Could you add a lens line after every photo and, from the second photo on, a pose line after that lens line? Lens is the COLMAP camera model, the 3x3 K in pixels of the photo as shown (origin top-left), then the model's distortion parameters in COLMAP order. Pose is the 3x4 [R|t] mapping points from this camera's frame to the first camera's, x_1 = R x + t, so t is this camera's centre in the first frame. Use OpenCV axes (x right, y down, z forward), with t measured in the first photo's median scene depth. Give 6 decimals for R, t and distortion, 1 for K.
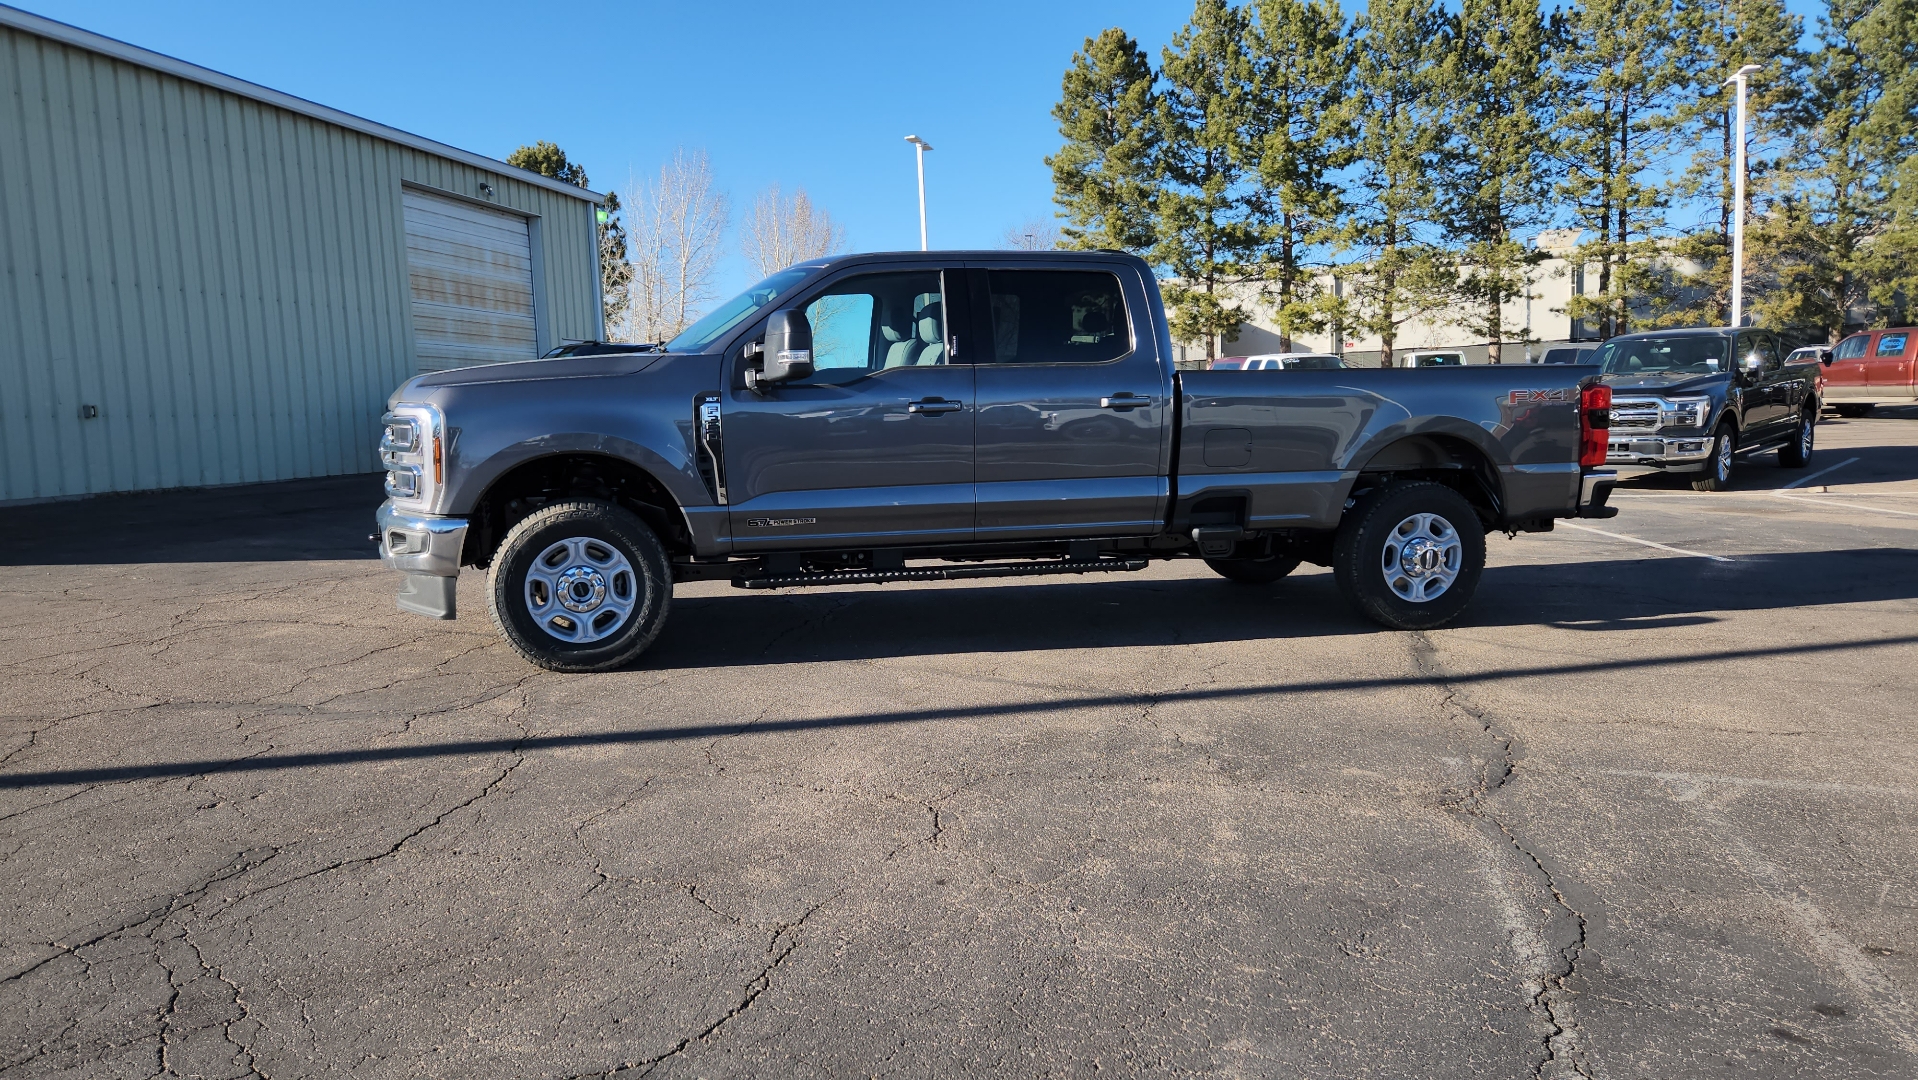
lens RADIAL K [[1273.2, 0, 918.9], [0, 1273.2, 542.2], [0, 0, 1]] dist [0.068120, -0.053578]
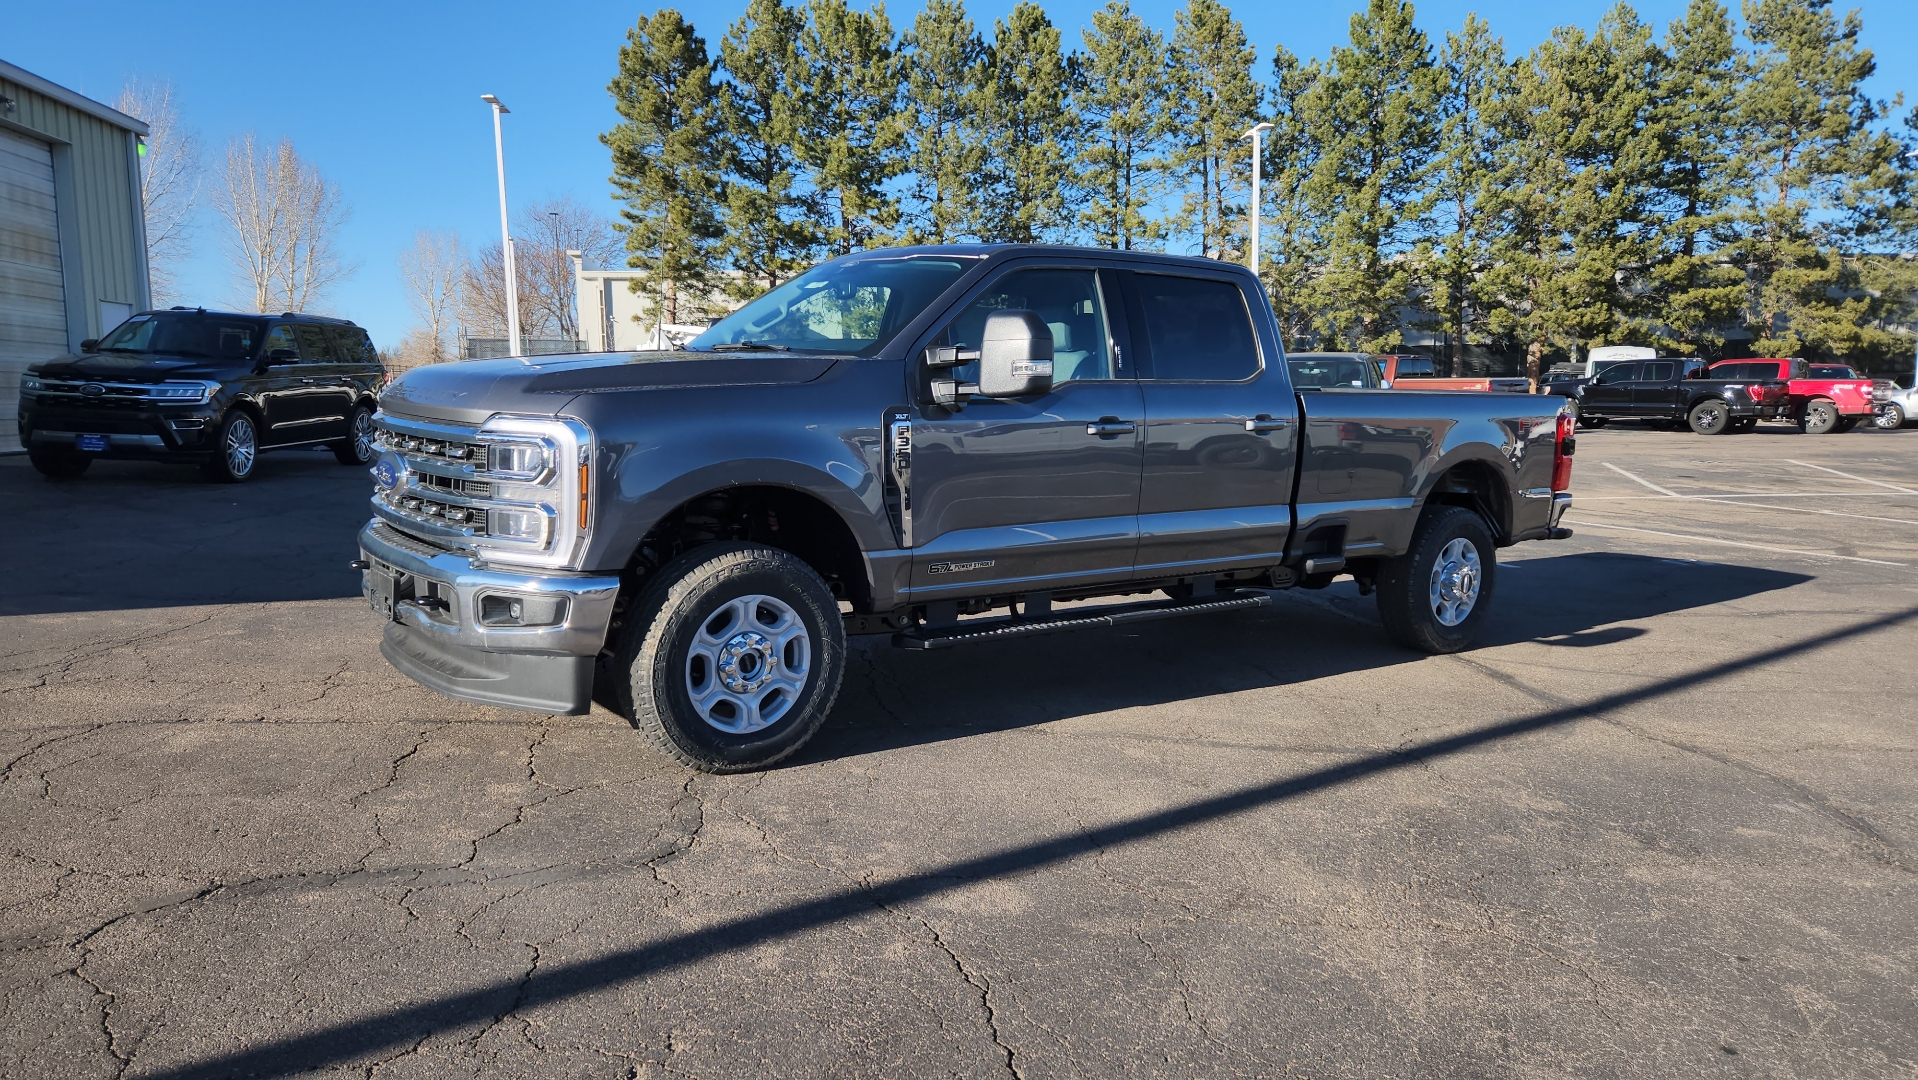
lens RADIAL K [[1273.2, 0, 918.9], [0, 1273.2, 542.2], [0, 0, 1]] dist [0.068120, -0.053578]
pose [[0.926809, -0.015473, 0.375213, -0.142834], [0.012750, 0.999871, 0.009738, -0.012970], [-0.375316, -0.004242, 0.926887, 0.081626]]
